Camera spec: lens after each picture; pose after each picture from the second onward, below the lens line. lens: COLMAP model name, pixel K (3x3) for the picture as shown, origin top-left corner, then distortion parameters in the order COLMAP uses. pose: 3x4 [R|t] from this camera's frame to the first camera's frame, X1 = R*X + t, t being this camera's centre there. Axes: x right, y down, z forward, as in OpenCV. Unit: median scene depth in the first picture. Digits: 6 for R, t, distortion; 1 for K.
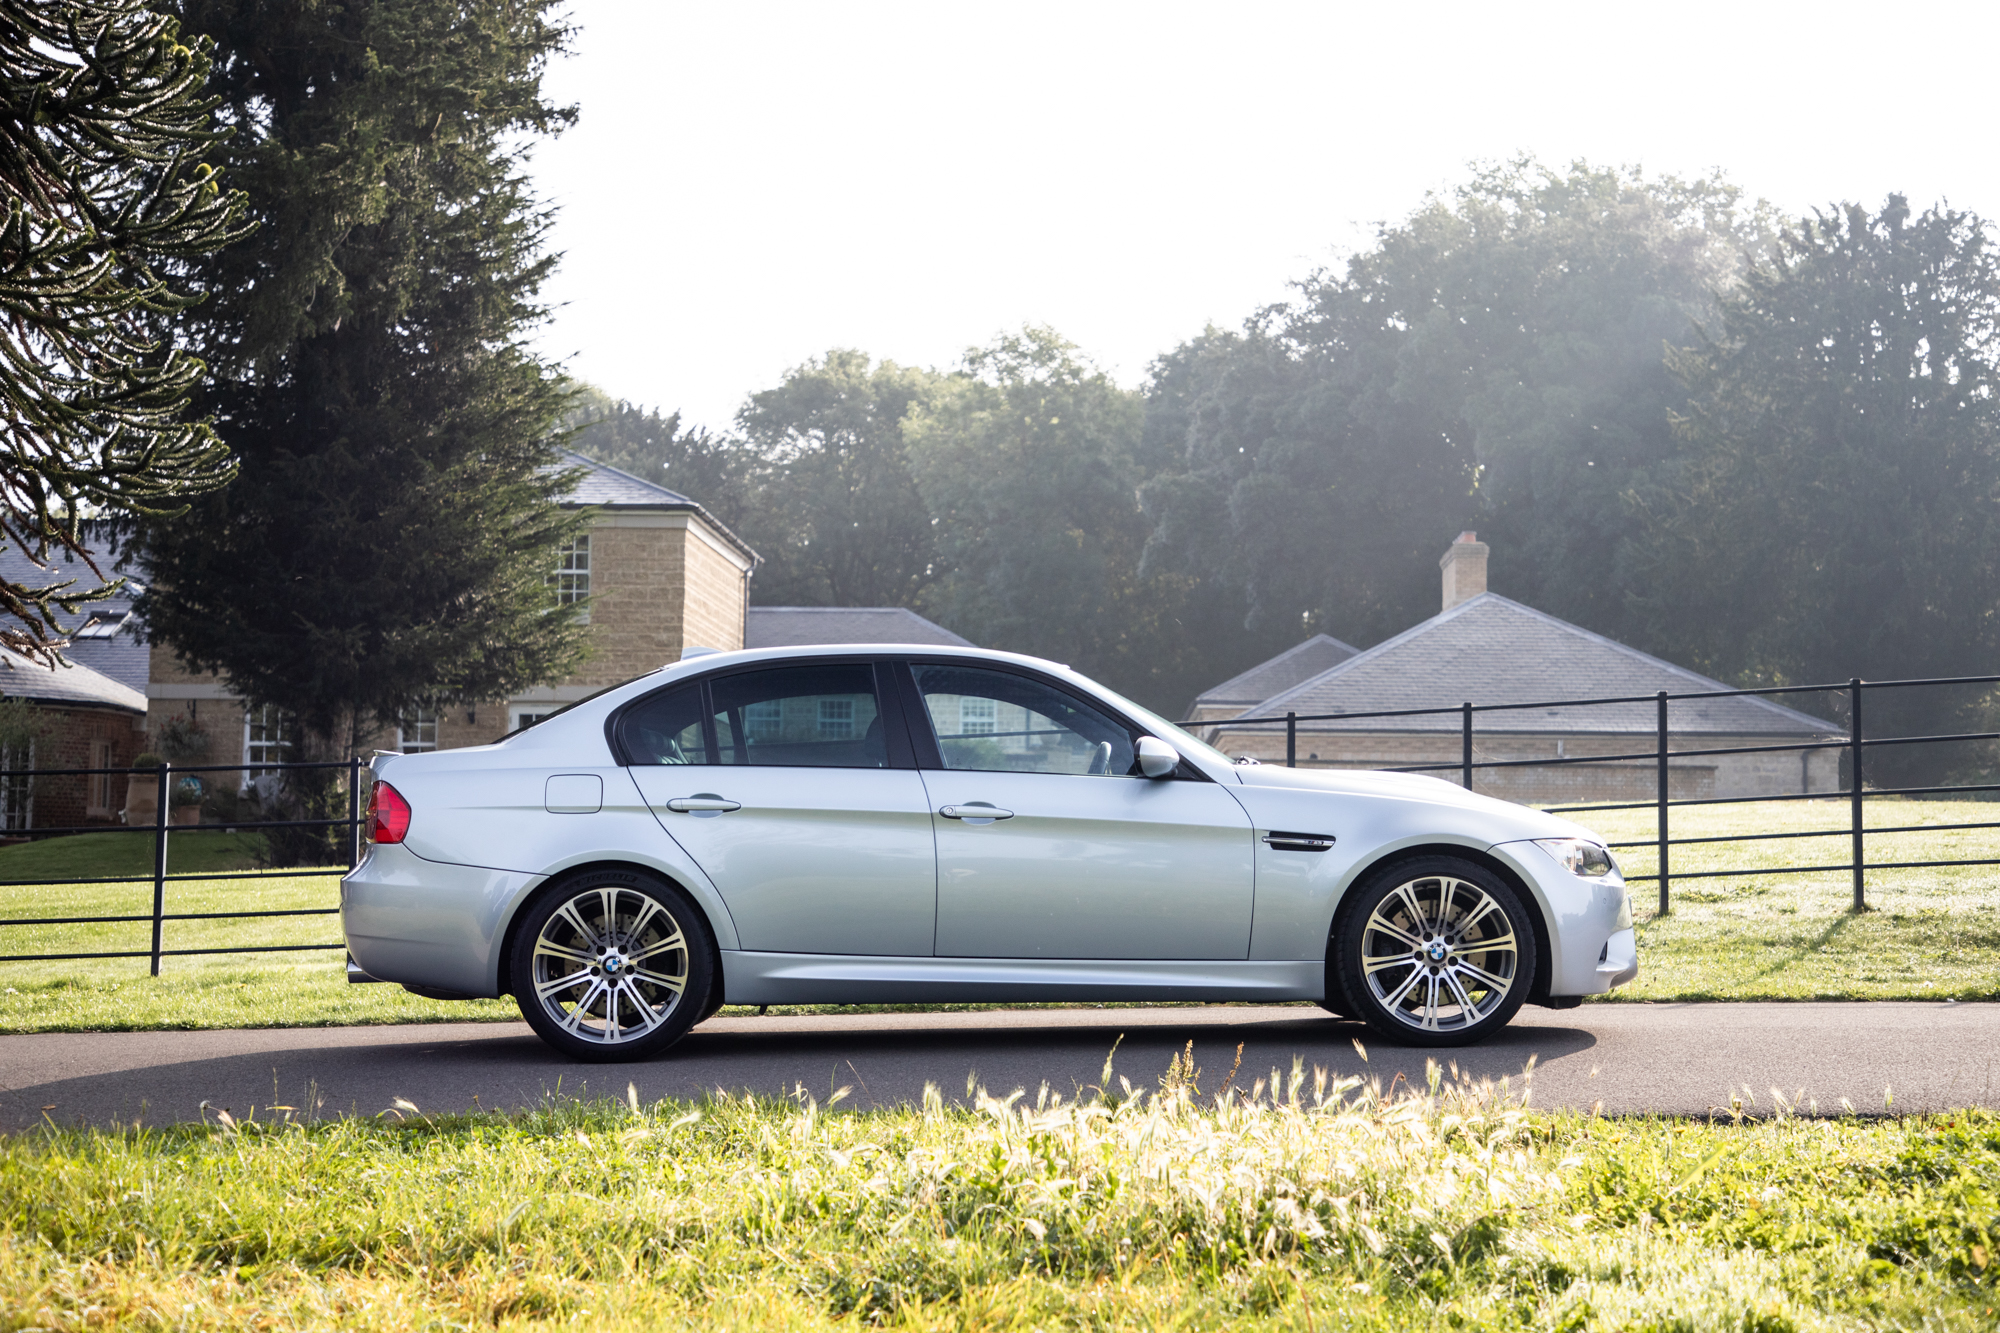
lens RADIAL K [[2800.3, 0, 1006.0], [0, 2800.3, 701.5], [0, 0, 1]] dist [0.234841, -0.029025]
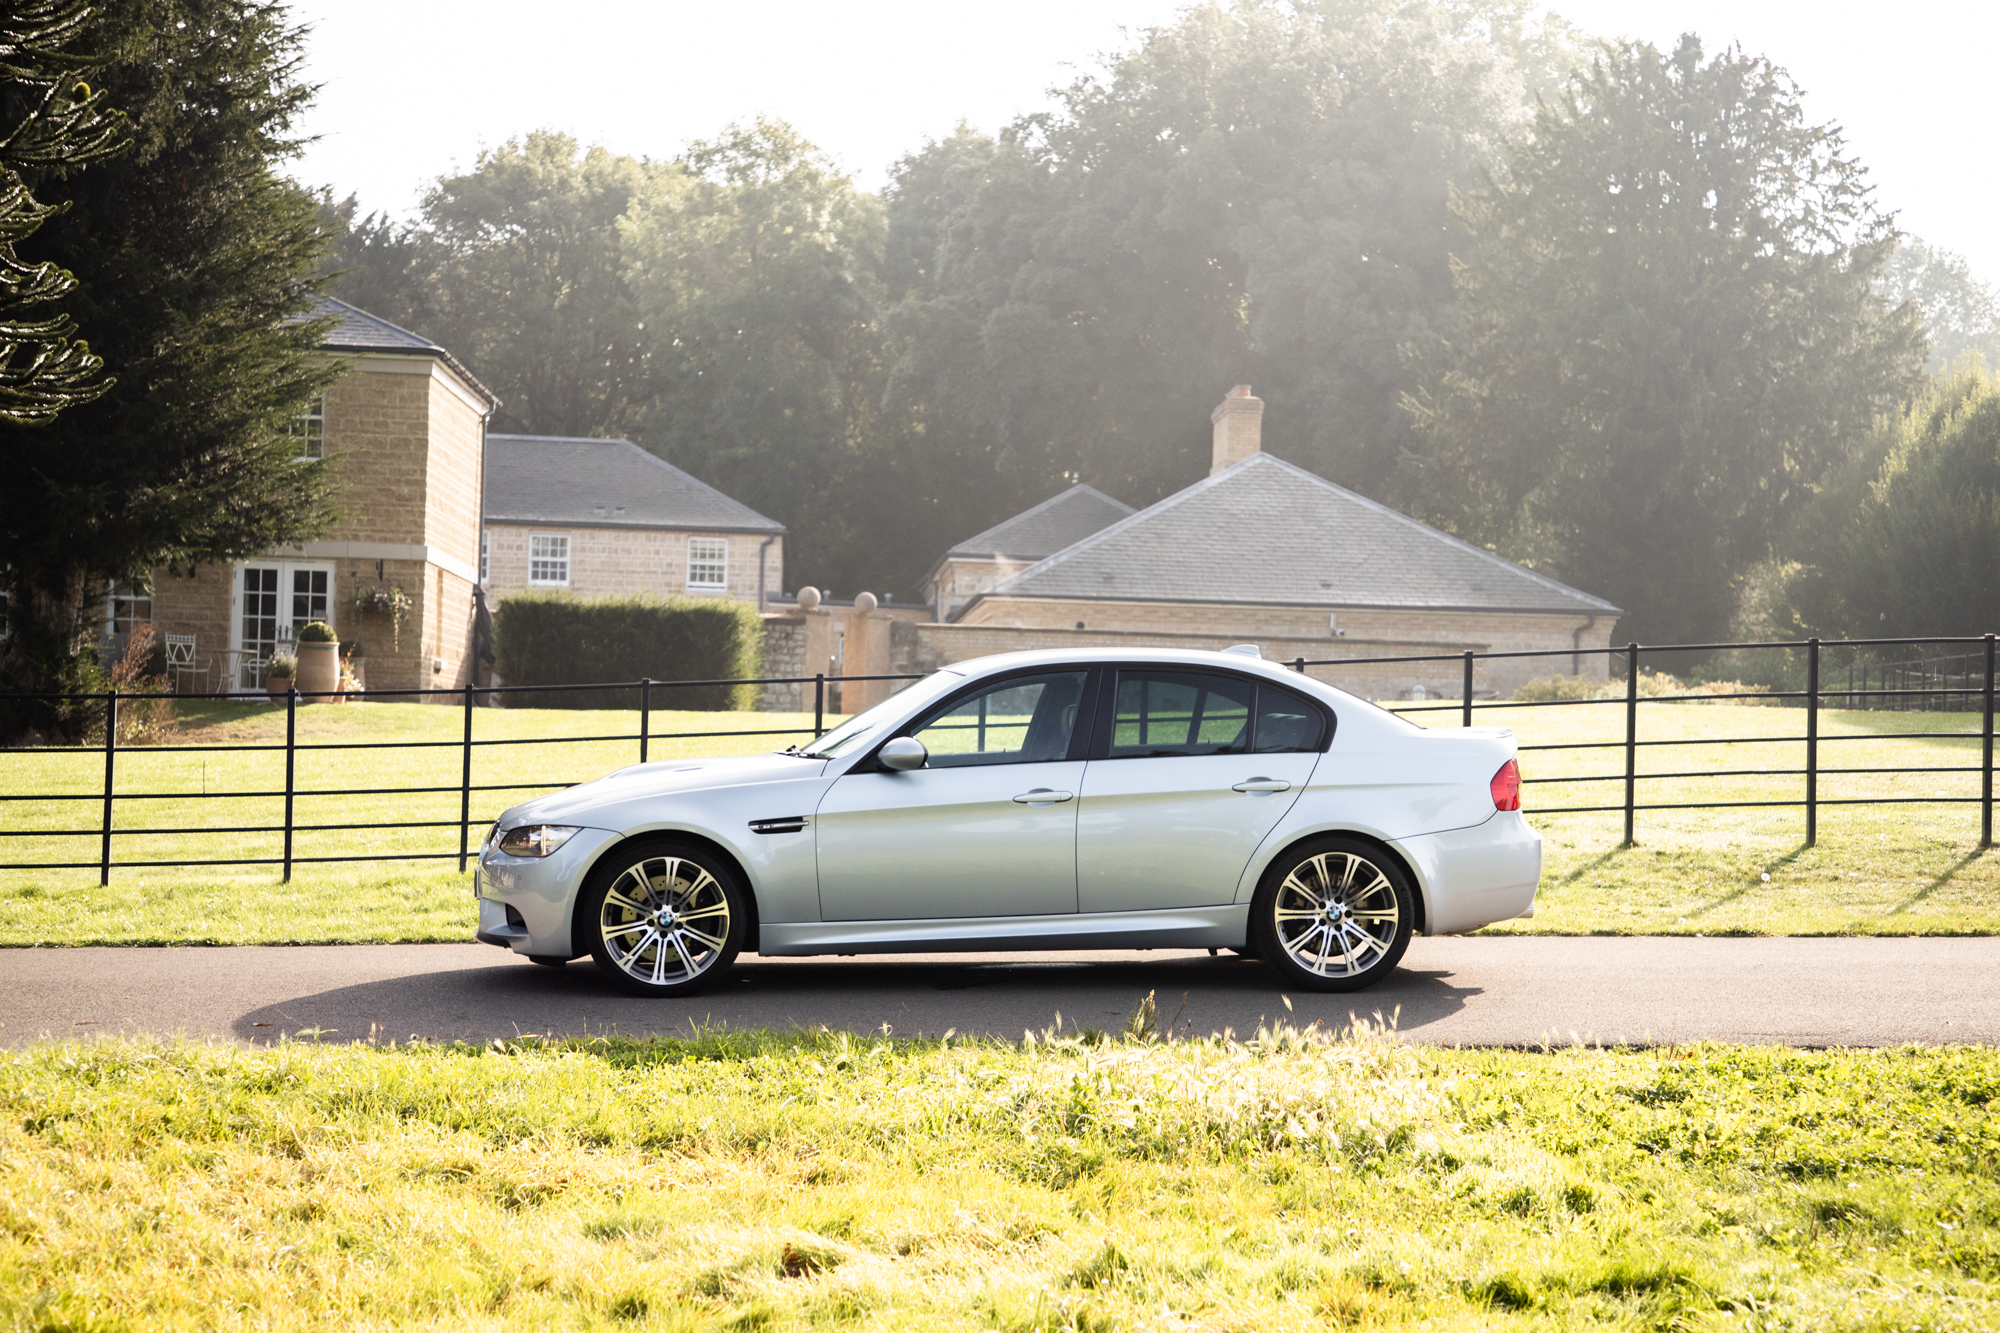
lens RADIAL K [[3236.6, 0, 1003.9], [0, 3236.6, 688.7], [0, 0, 1]] dist [0.287256, 0.040041]
pose [[0.994582, 0.019425, 0.102125, -0.067628], [-0.025074, 0.998208, 0.054328, -0.043113], [-0.100887, -0.056595, 0.993287, -0.215532]]
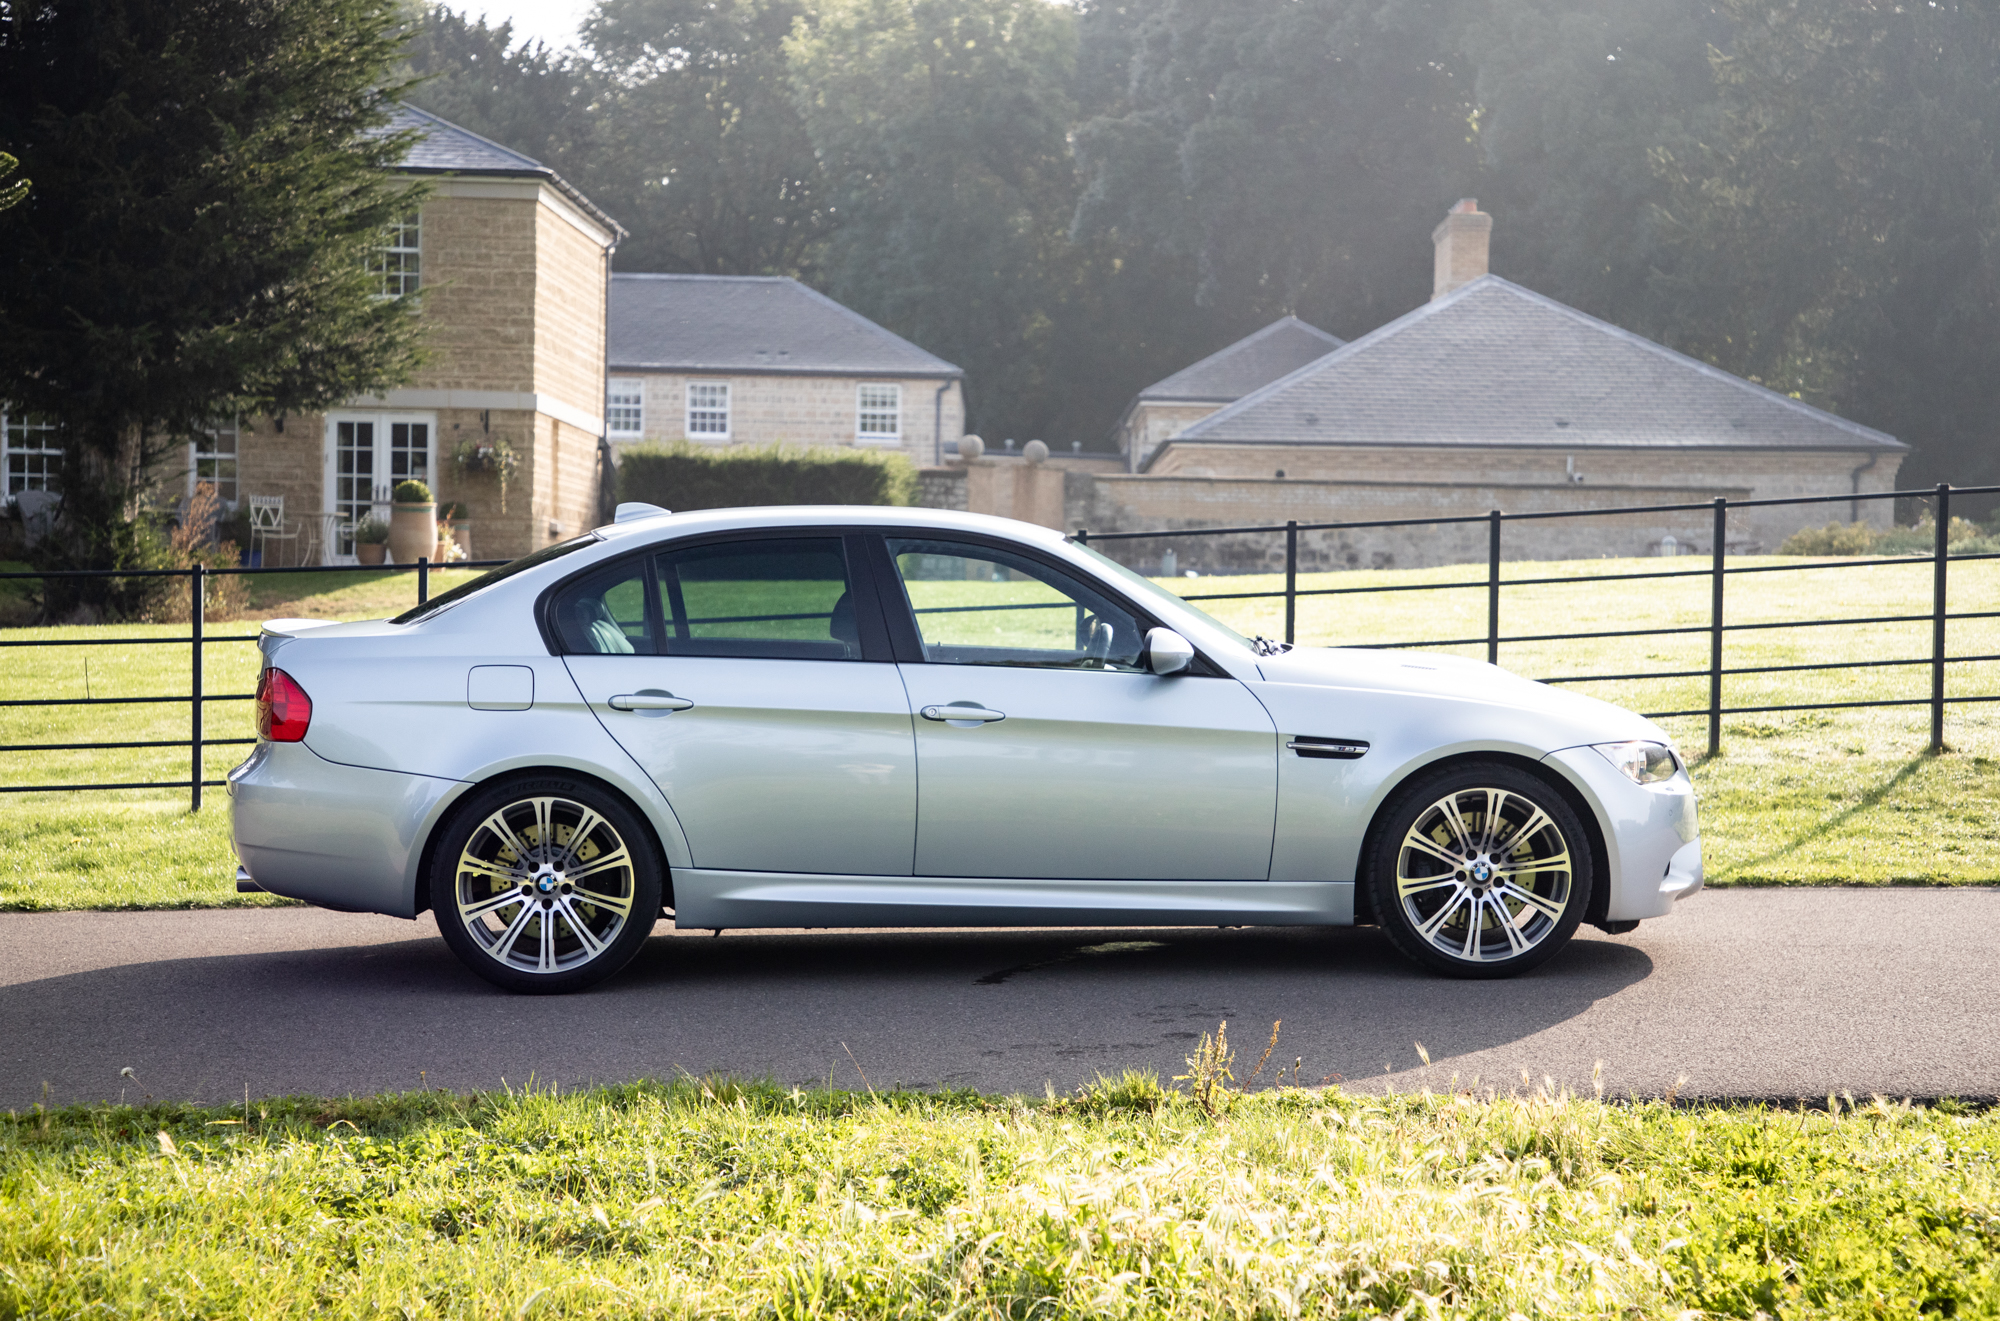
lens RADIAL K [[3343.2, 0, 1000.0], [0, 3343.2, 660.5], [0, 0, 1]] dist [0.299758, -0.058011]
pose [[0.999467, 0.007134, 0.031869, -0.016312], [-0.009993, 0.995847, 0.090494, -0.036147], [-0.031091, -0.090764, 0.995387, -0.020711]]
